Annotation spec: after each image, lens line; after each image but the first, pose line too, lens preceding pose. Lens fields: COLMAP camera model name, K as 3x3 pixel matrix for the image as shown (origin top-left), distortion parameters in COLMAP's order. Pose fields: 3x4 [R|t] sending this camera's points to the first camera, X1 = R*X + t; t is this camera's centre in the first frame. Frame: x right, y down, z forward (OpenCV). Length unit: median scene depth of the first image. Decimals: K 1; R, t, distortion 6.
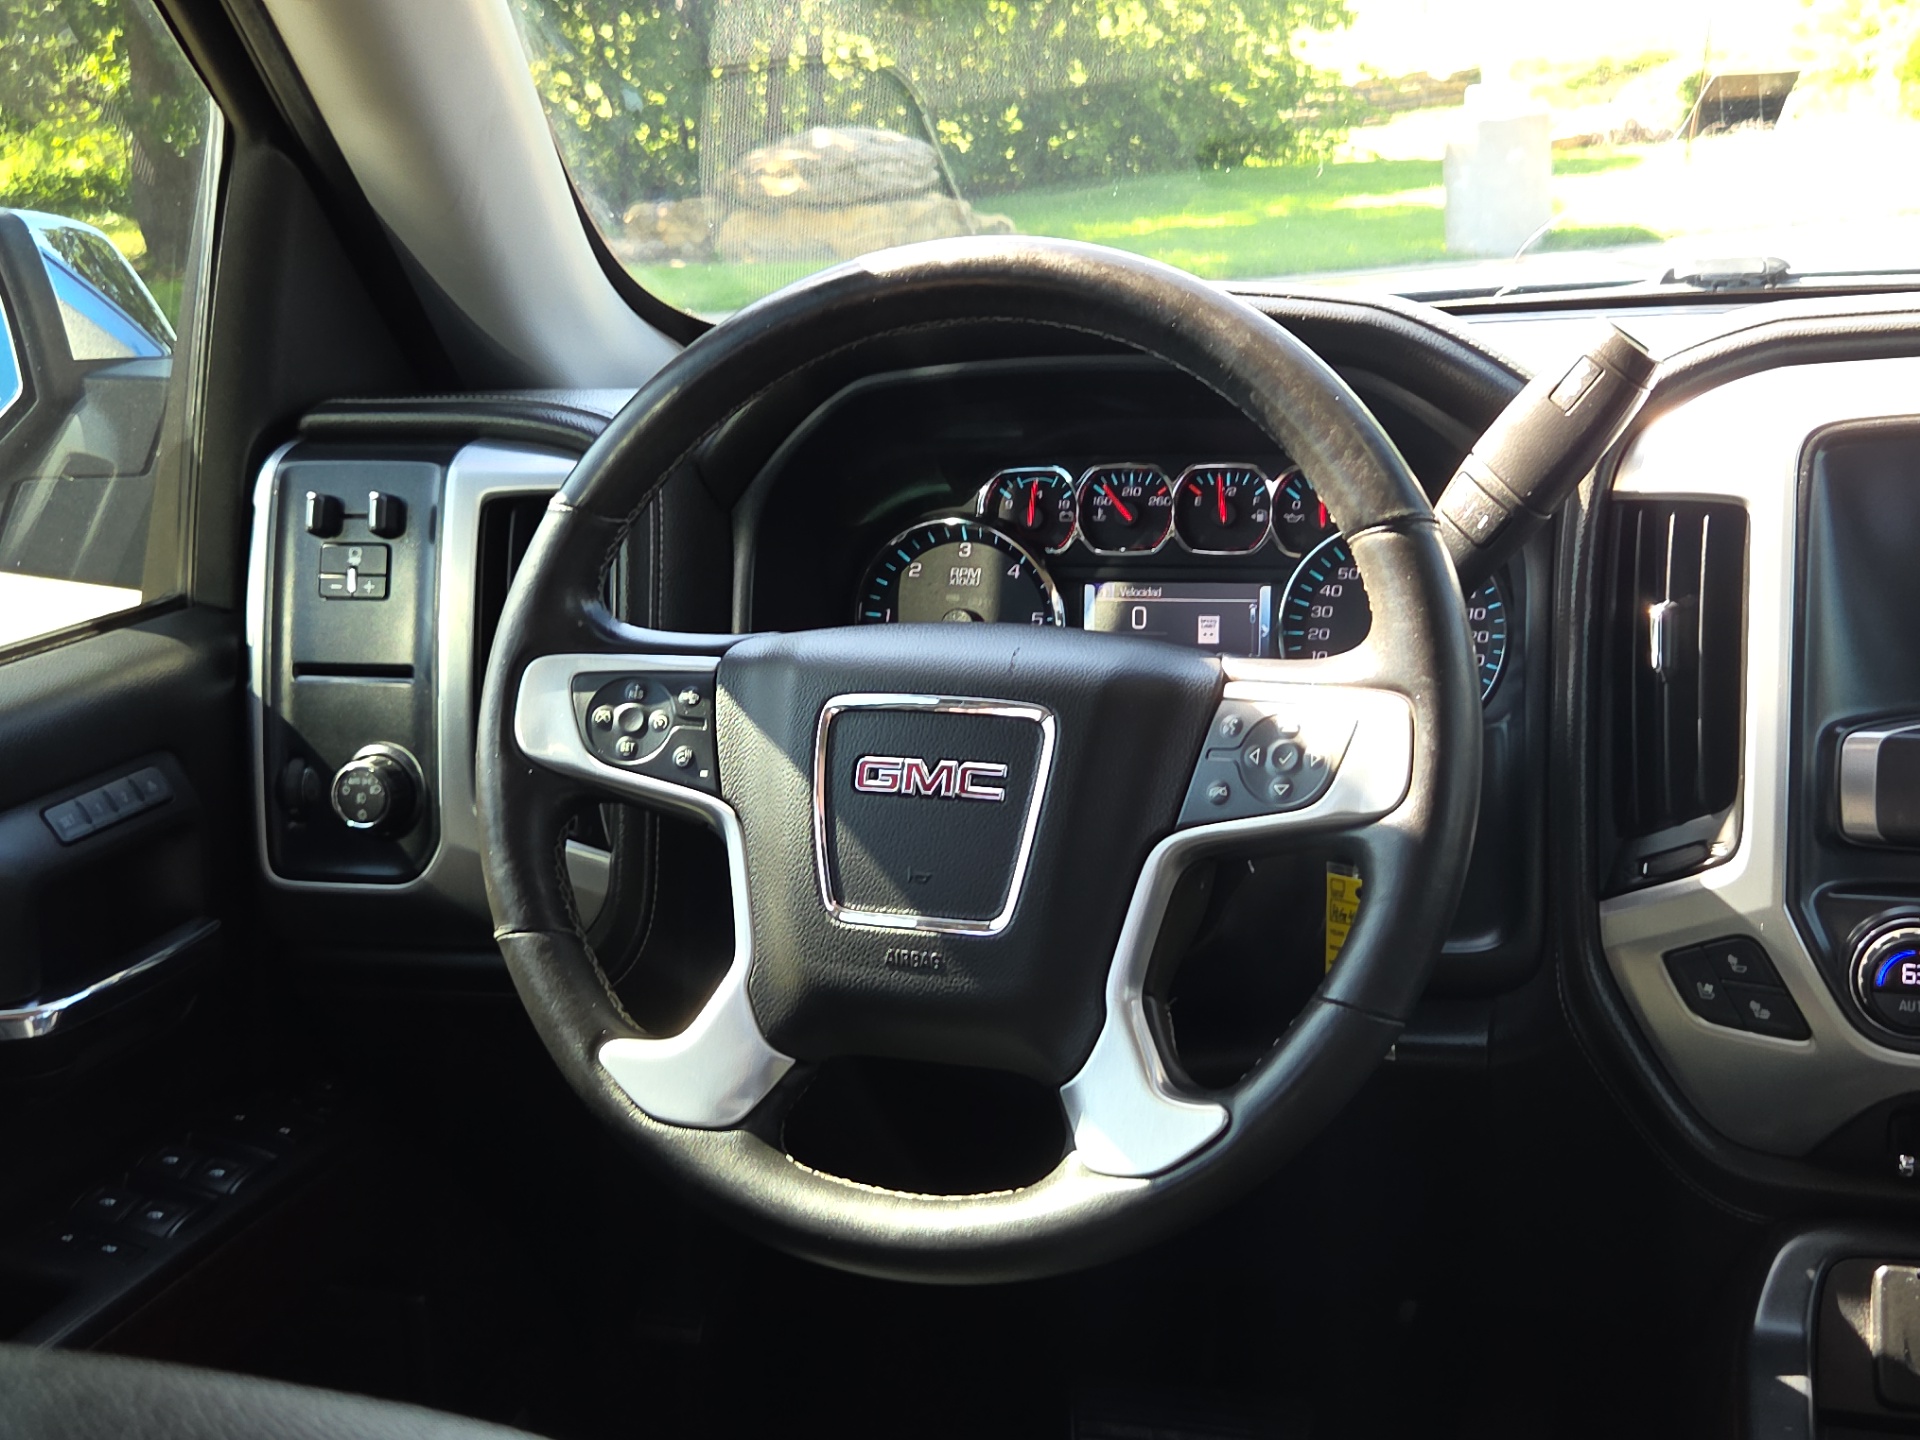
lens RADIAL K [[2585.5, 0, 949.1], [0, 2585.5, 699.7], [0, 0, 1]] dist [0.069558, 0.000000]
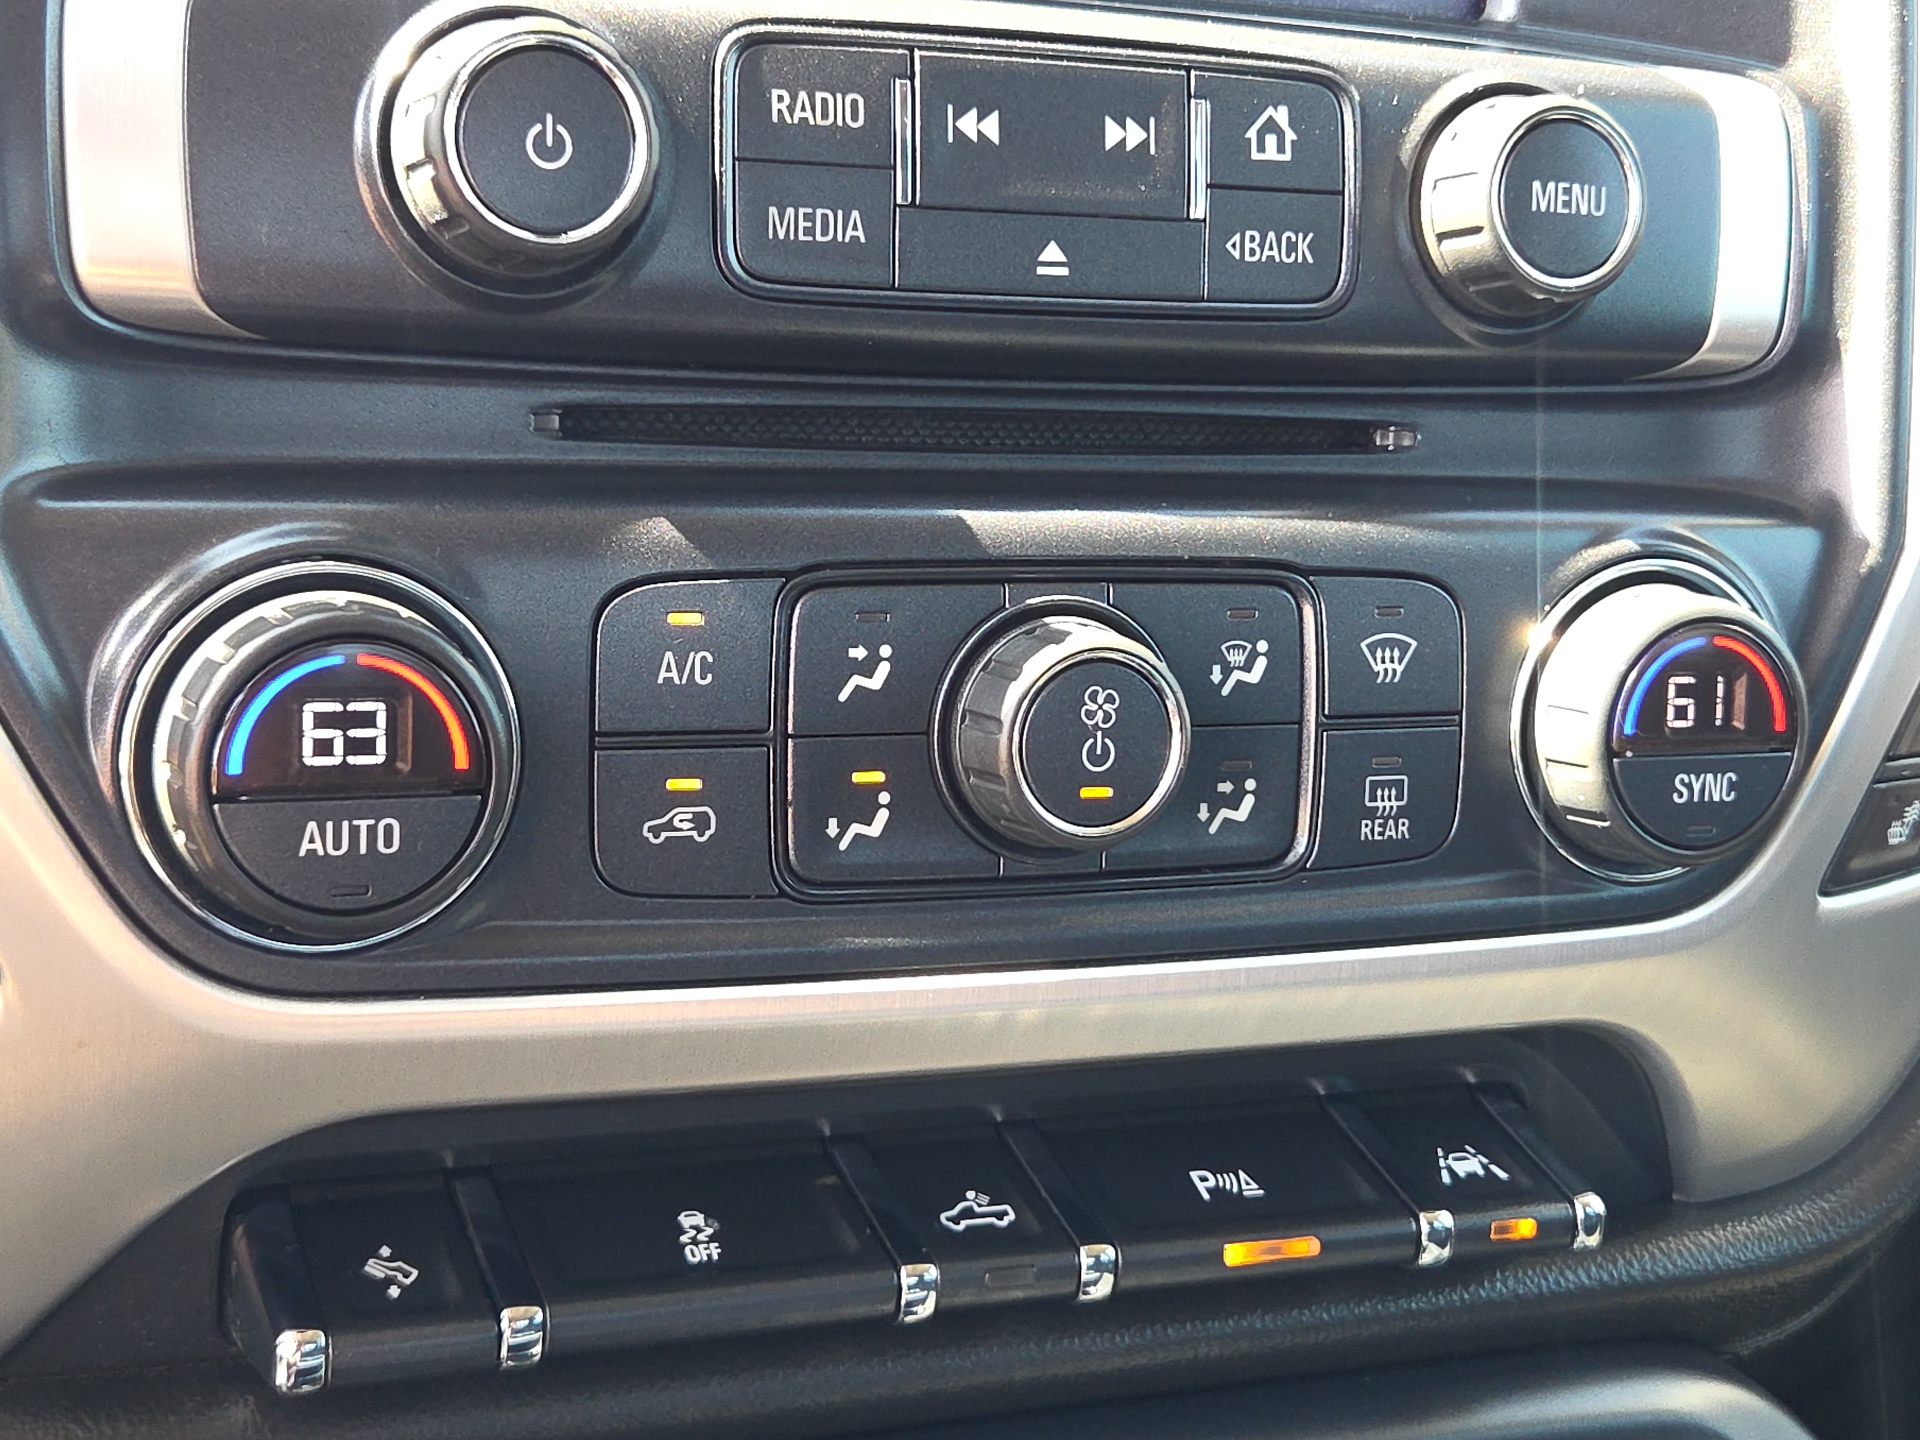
lens RADIAL K [[3021.4, 0, 962.8], [0, 3021.4, 720.4], [0, 0, 1]] dist [0.061626, 0.000000]
pose [[0.748053, -0.039962, 0.662434, 0.185962], [0.042130, 0.999031, 0.012692, 0.099615], [-0.662300, 0.018414, 0.749012, 0.671785]]
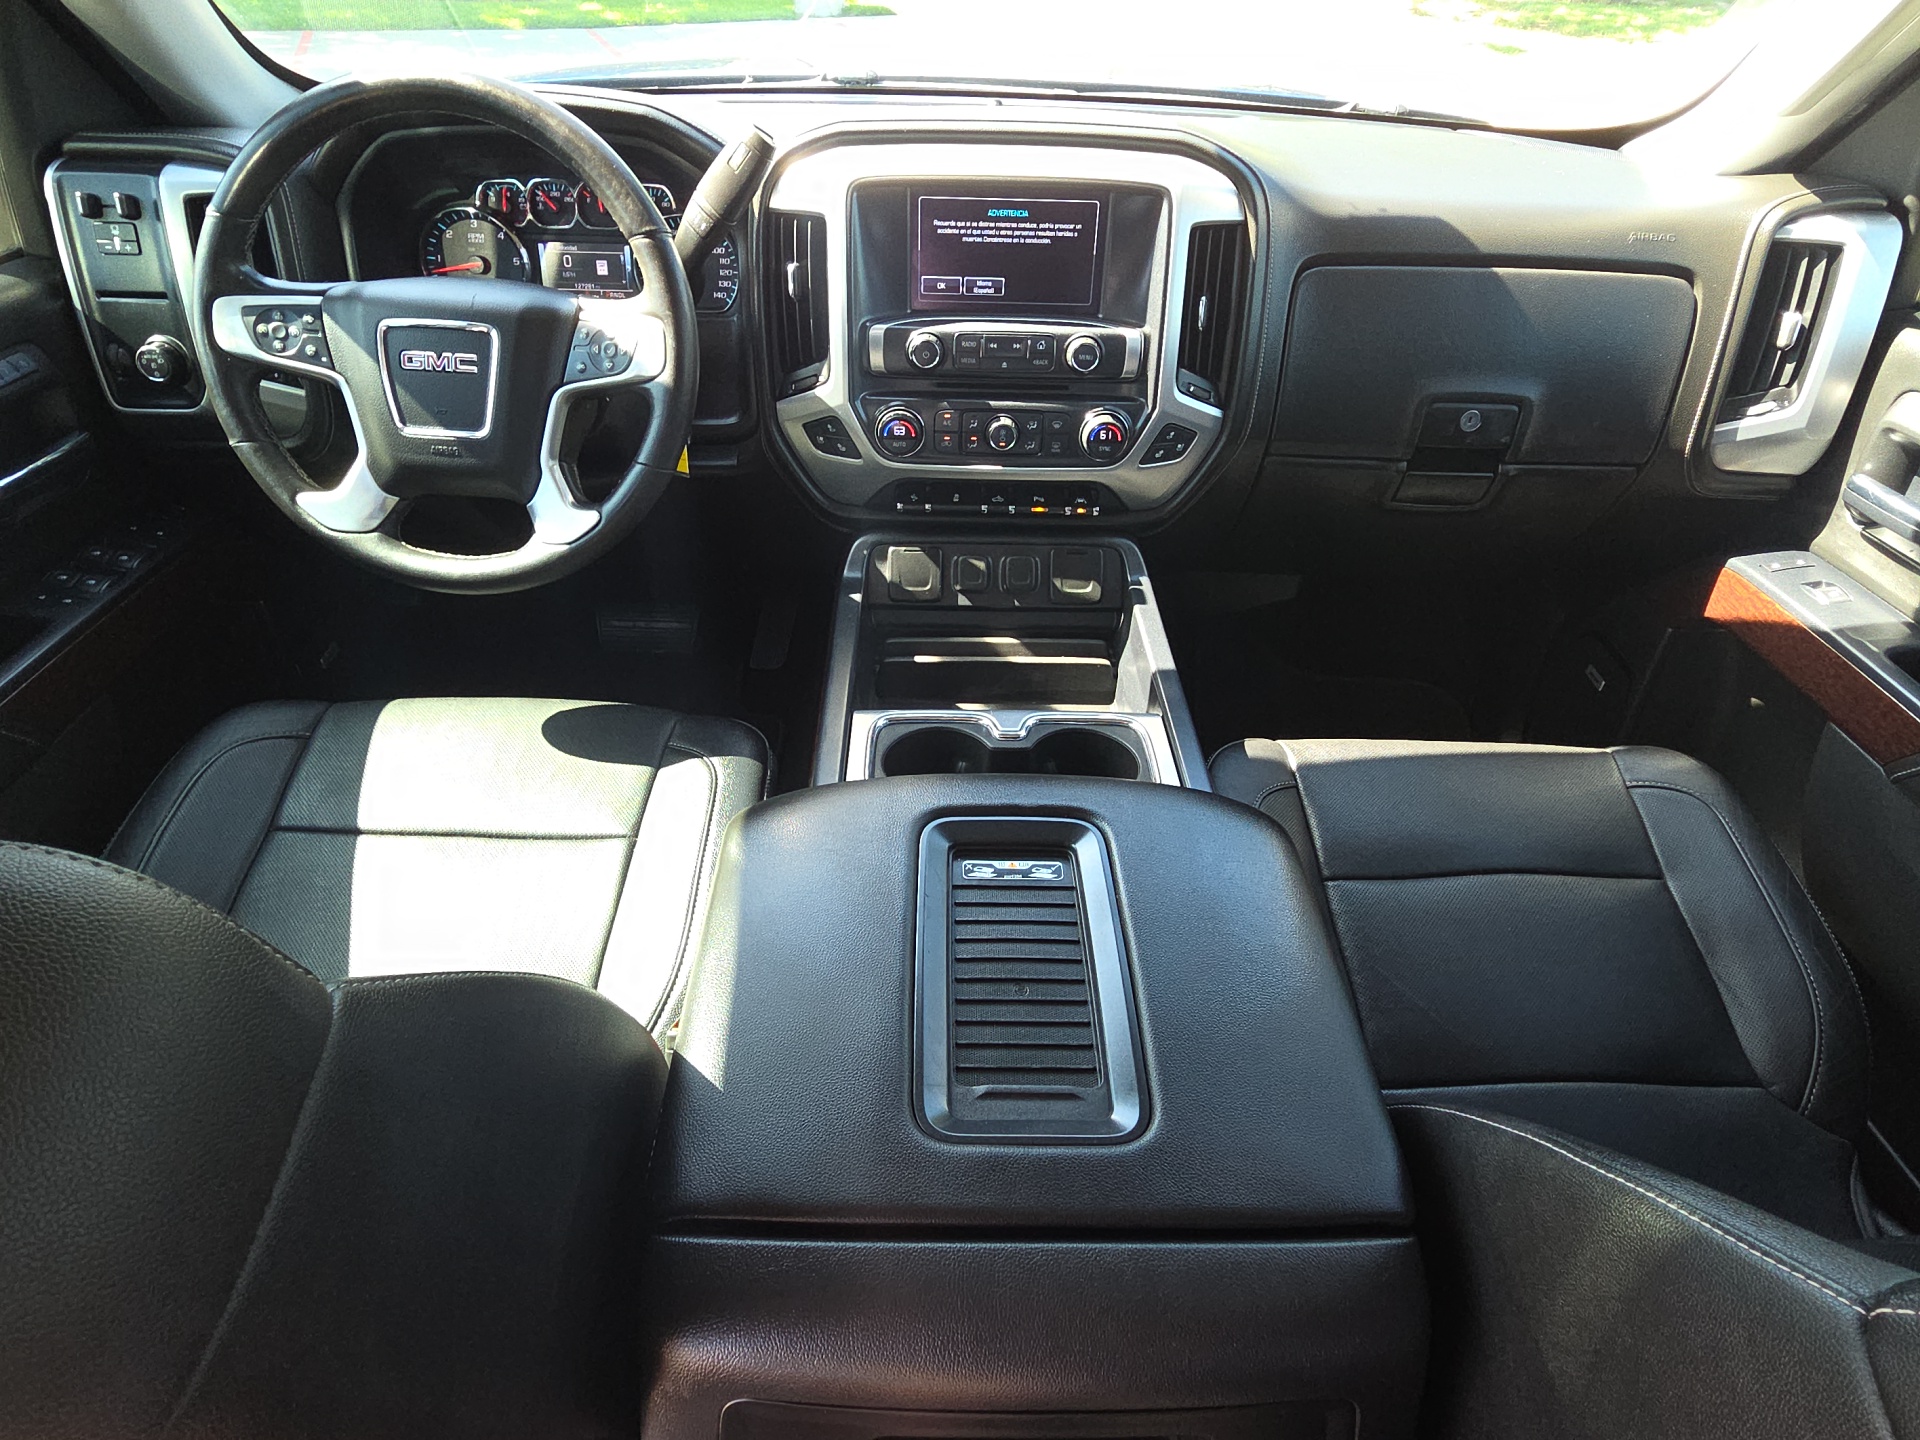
lens RADIAL K [[1104.4, 0, 963.0], [0, 1104.4, 712.8], [0, 0, 1]] dist [0.006231, -0.002744]
pose [[0.951855, -0.119125, 0.282457, 0.101491], [0.001152, 0.922790, 0.385300, -0.048189], [-0.306548, -0.366425, 0.878500, -0.020587]]
